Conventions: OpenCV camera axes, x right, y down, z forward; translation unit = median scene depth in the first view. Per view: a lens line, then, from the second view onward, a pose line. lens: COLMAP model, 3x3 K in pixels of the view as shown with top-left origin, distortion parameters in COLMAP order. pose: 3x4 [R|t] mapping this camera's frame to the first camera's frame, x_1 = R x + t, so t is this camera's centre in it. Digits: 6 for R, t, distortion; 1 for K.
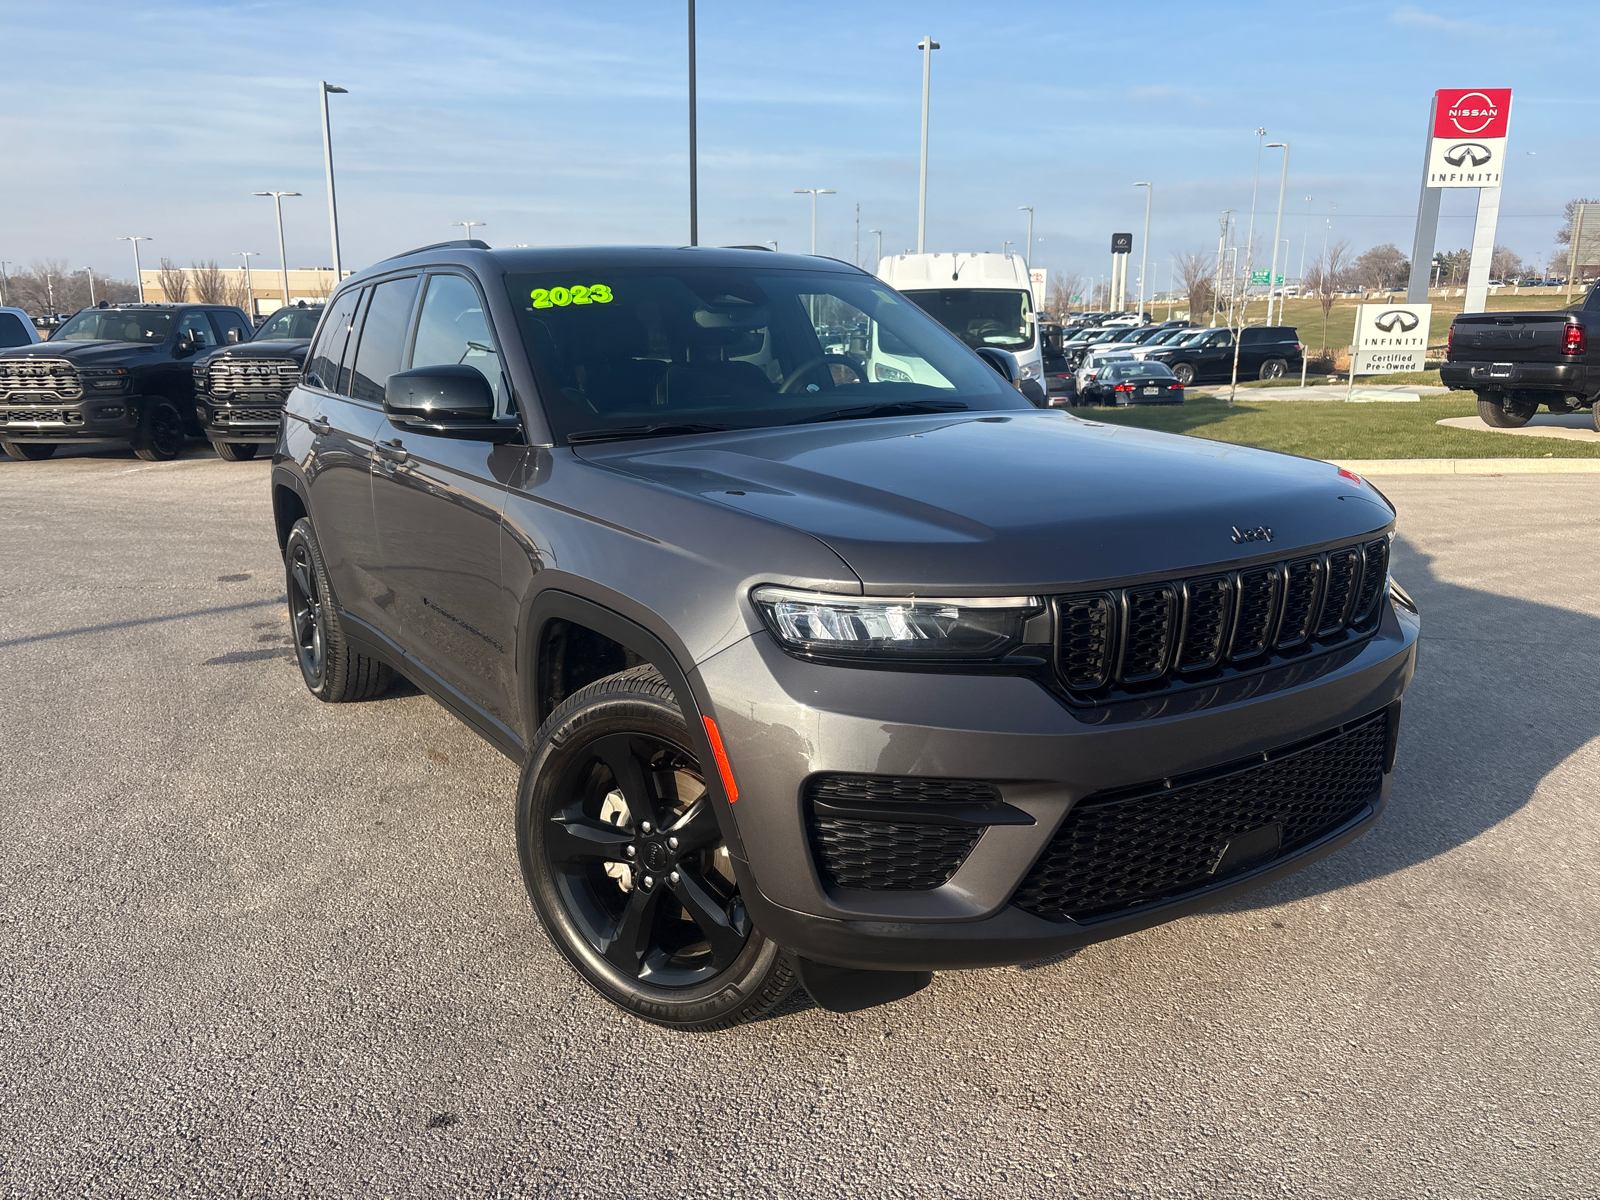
lens RADIAL K [[1209.3, 0, 807.8], [0, 1209.3, 620.2], [0, 0, 1]] dist [0.005470, -0.000914]
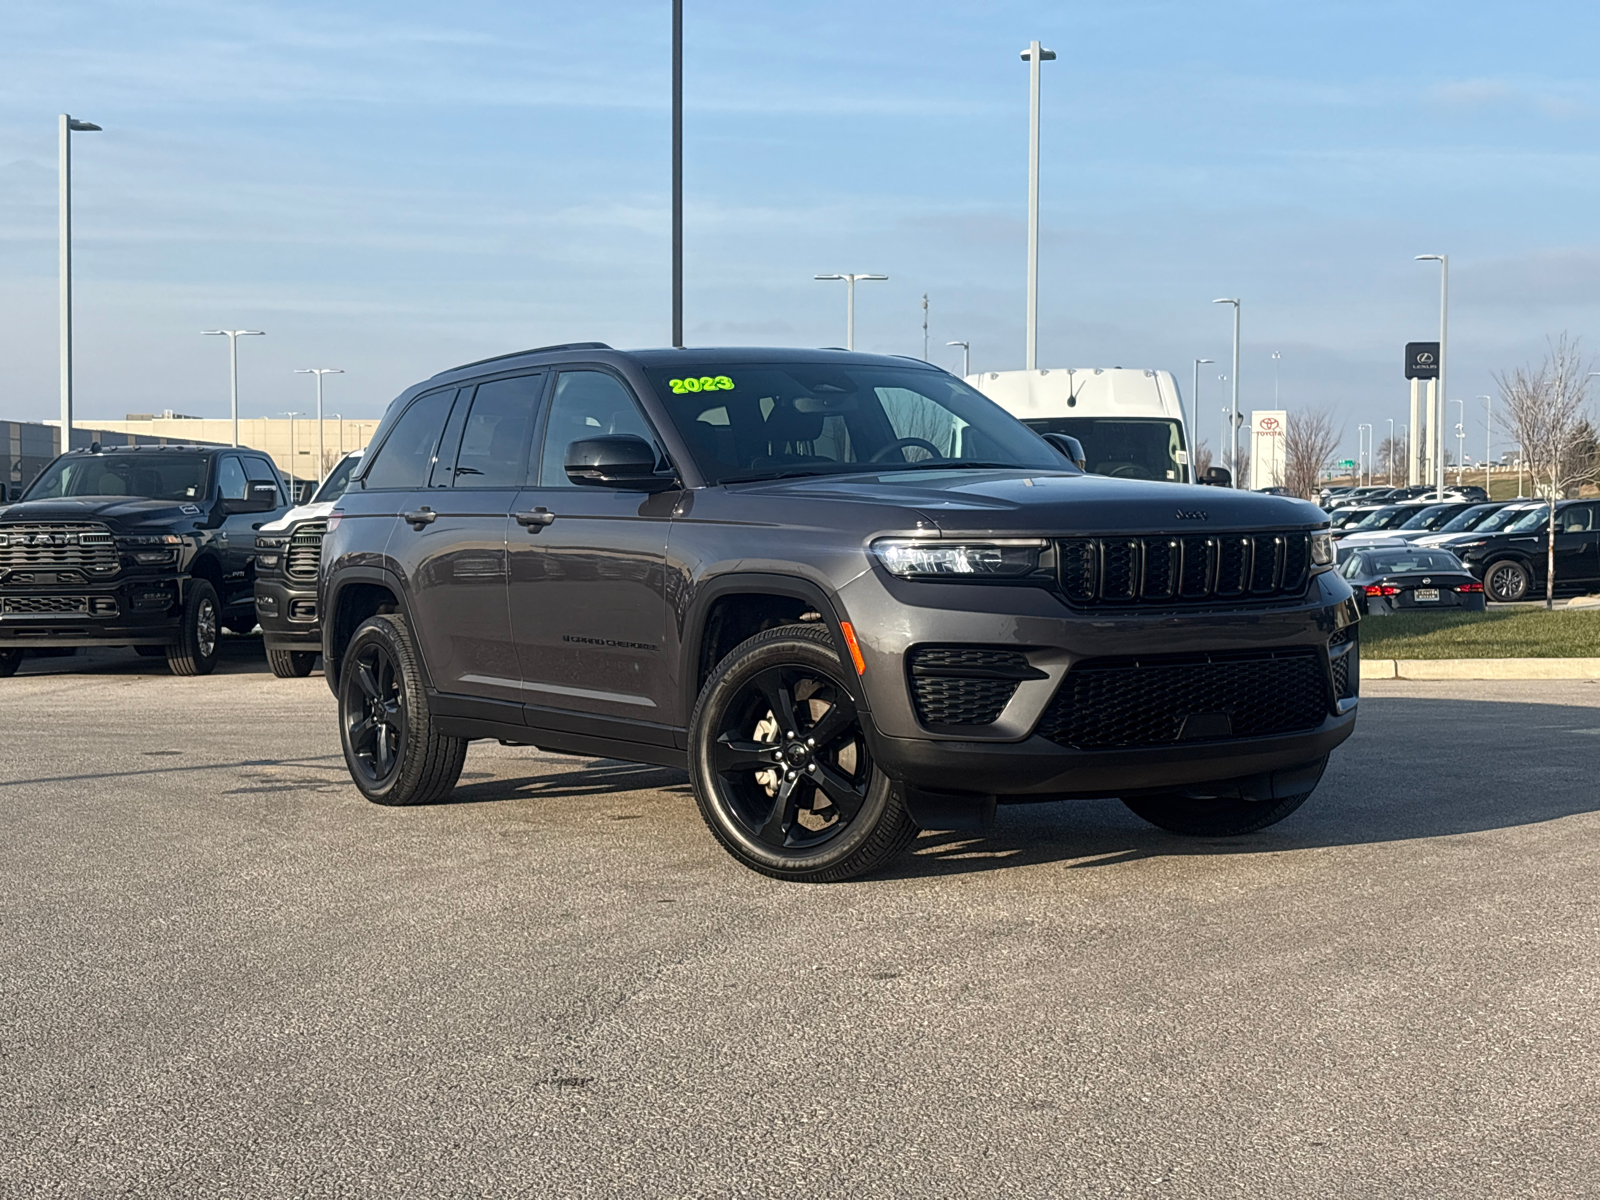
lens RADIAL K [[2439.5, 0, 800.0], [0, 2439.5, 600.0], [0, 0, 1]] dist [0.098544, 0.041863]
pose [[0.999912, -0.005441, -0.012072, -0.016323], [0.002842, 0.978608, -0.205712, 0.112858], [0.012933, 0.205660, 0.978538, -0.341286]]
